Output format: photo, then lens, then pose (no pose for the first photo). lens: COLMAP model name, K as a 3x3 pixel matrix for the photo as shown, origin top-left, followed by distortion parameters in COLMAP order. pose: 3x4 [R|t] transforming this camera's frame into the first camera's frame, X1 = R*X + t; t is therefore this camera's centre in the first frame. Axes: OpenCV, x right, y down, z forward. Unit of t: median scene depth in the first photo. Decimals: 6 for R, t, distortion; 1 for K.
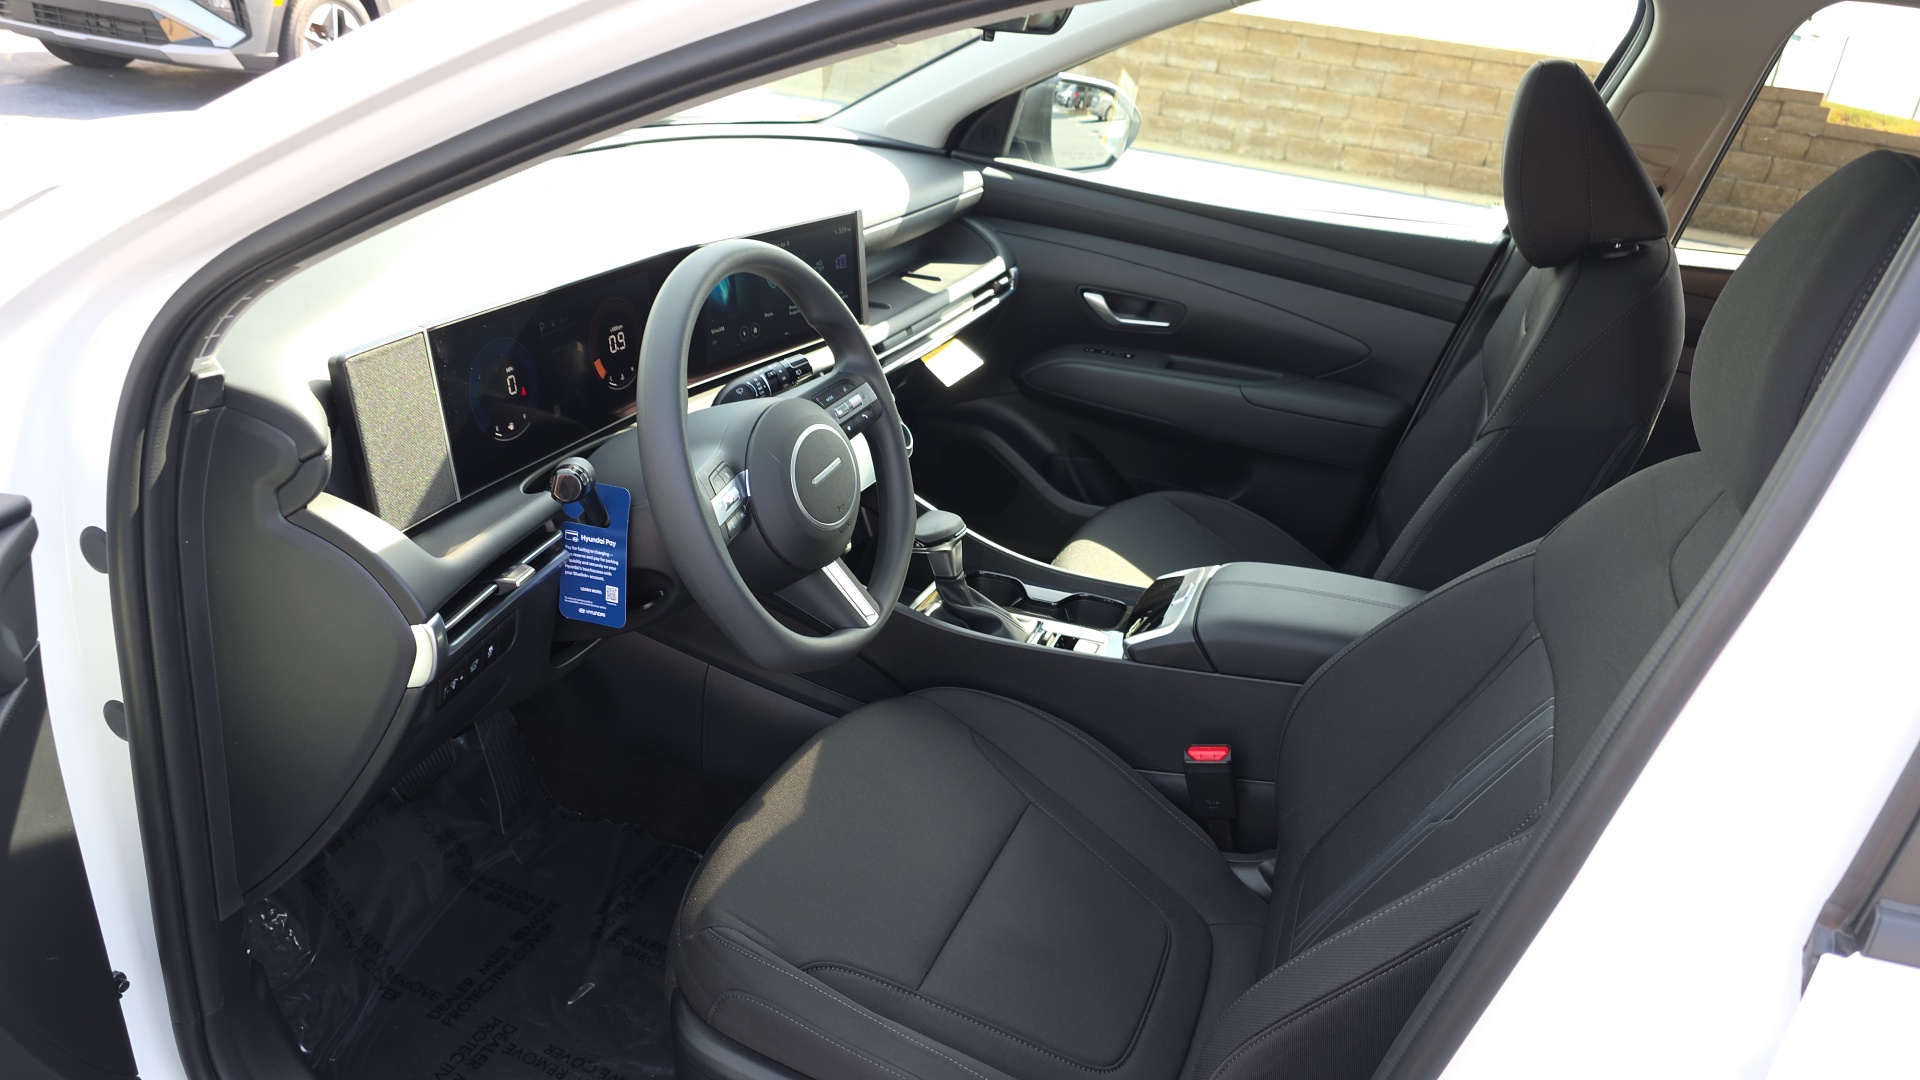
lens RADIAL K [[1311.6, 0, 956.4], [0, 1311.6, 529.4], [0, 0, 1]] dist [0.048462, -0.049304]
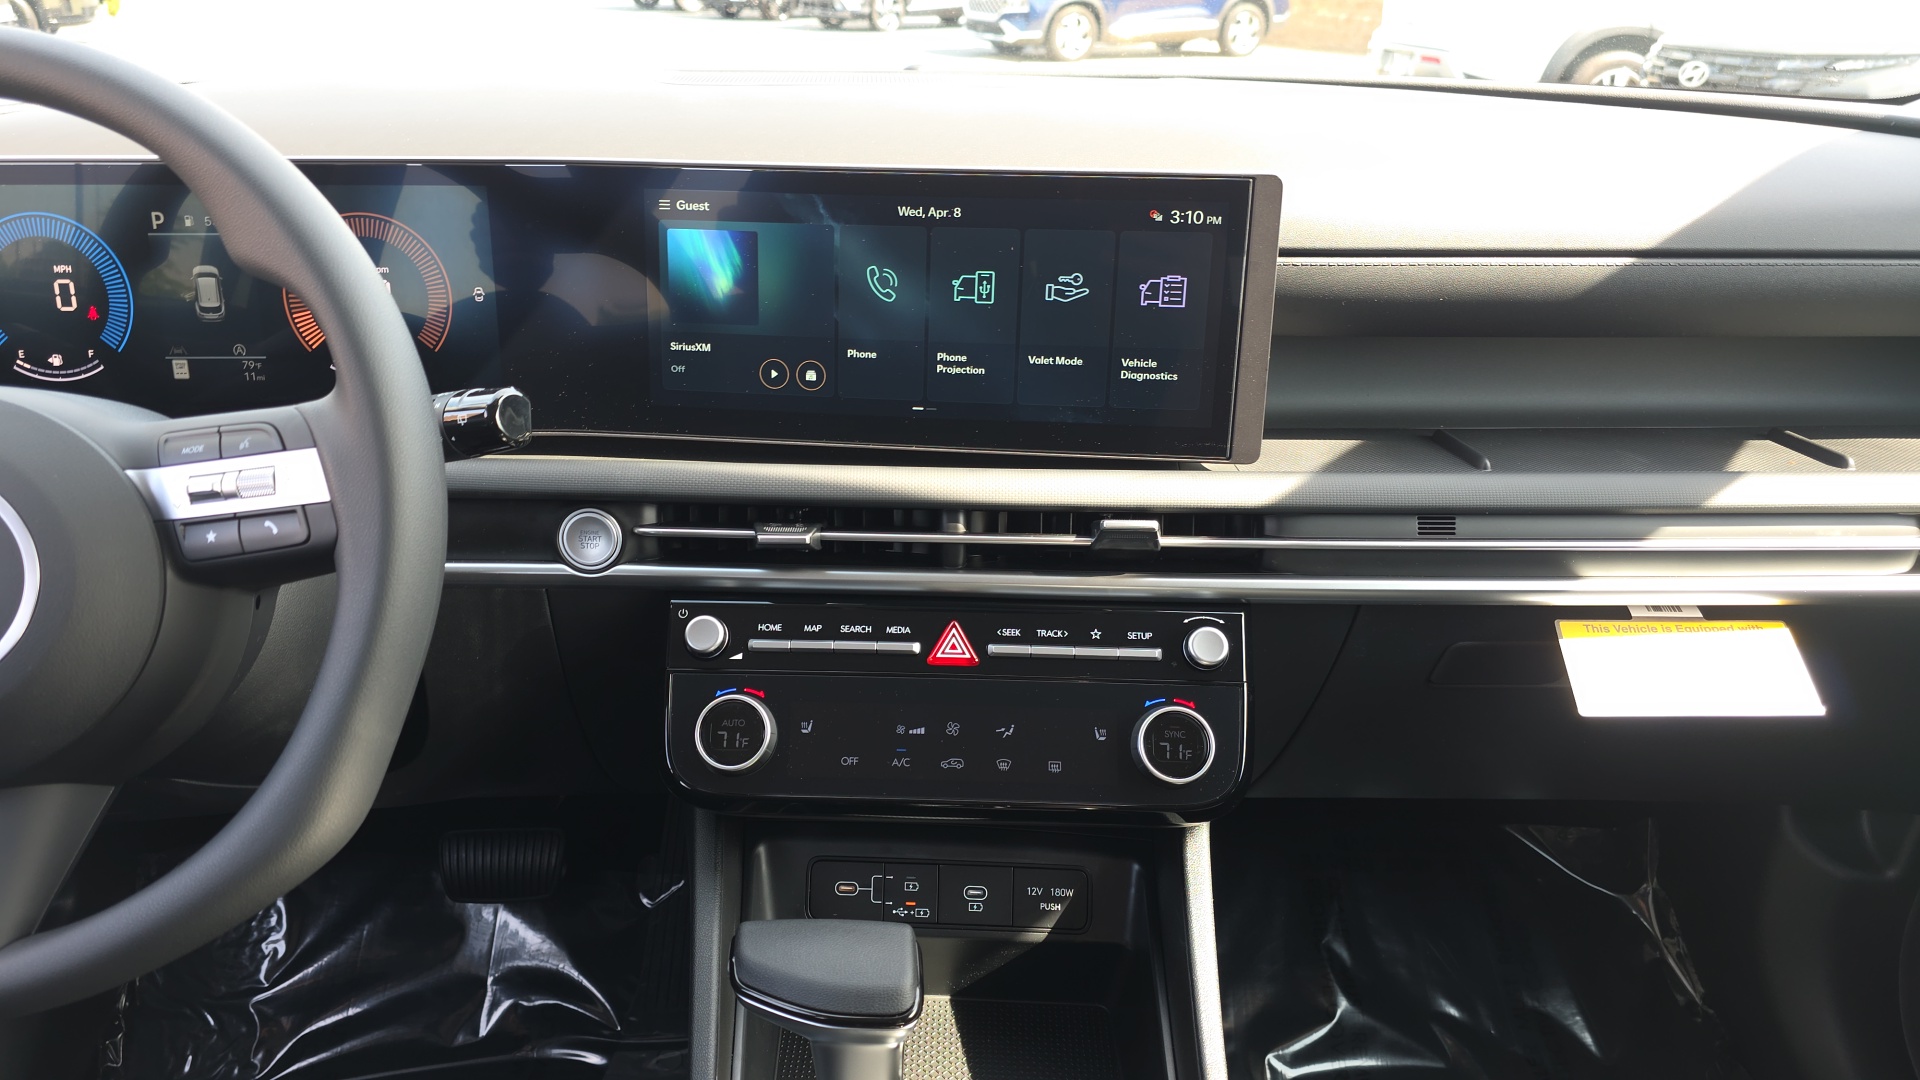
lens RADIAL K [[1292.9, 0, 913.8], [0, 1292.9, 533.8], [0, 0, 1]] dist [0.089195, -0.112063]
pose [[0.375786, 0.257807, -0.890124, 0.197686], [-0.355220, 0.927230, 0.118590, -0.115004], [0.855923, 0.271625, 0.440018, 0.576483]]
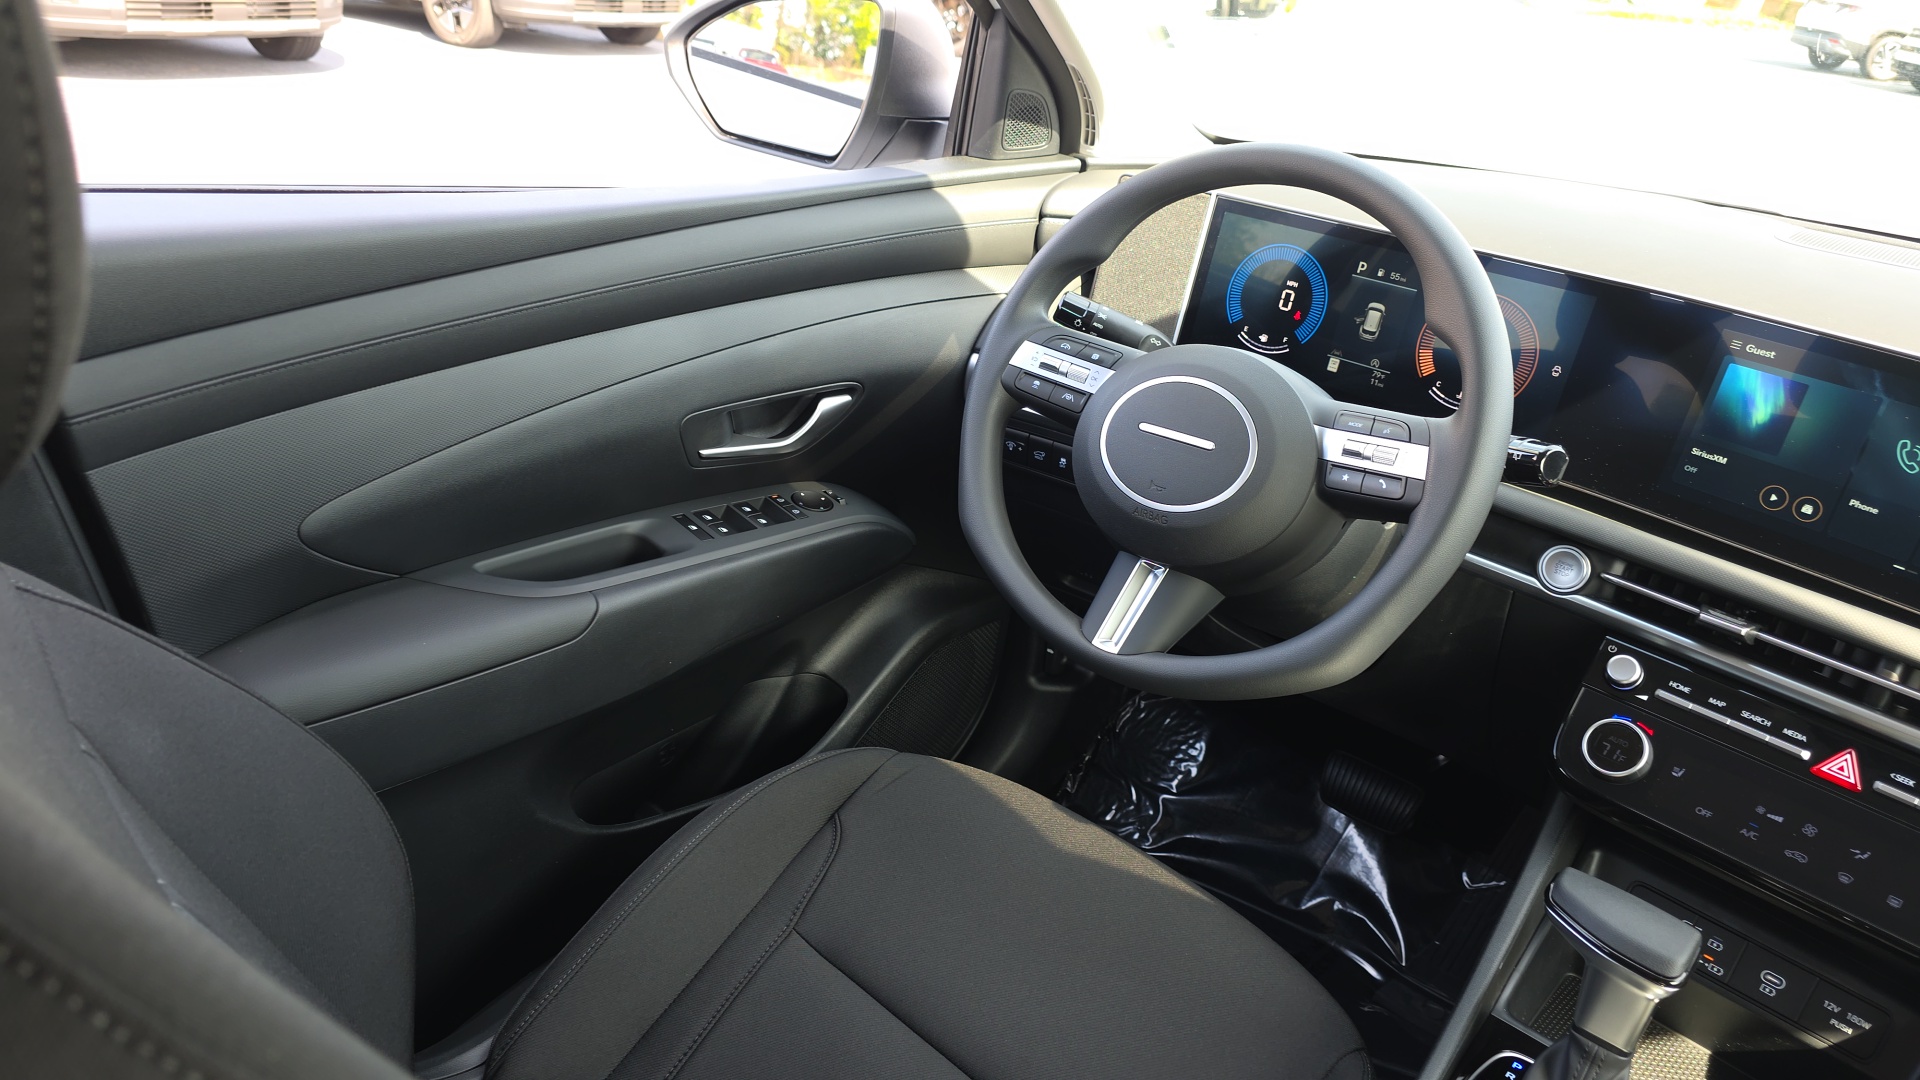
lens RADIAL K [[1312.5, 0, 924.0], [0, 1312.5, 547.1], [0, 0, 1]] dist [0.053052, -0.054690]
pose [[-0.348264, 0.263426, -0.899622, 0.338470], [-0.516096, 0.747271, 0.418607, -0.125518], [0.782533, 0.610076, -0.124294, 0.536837]]
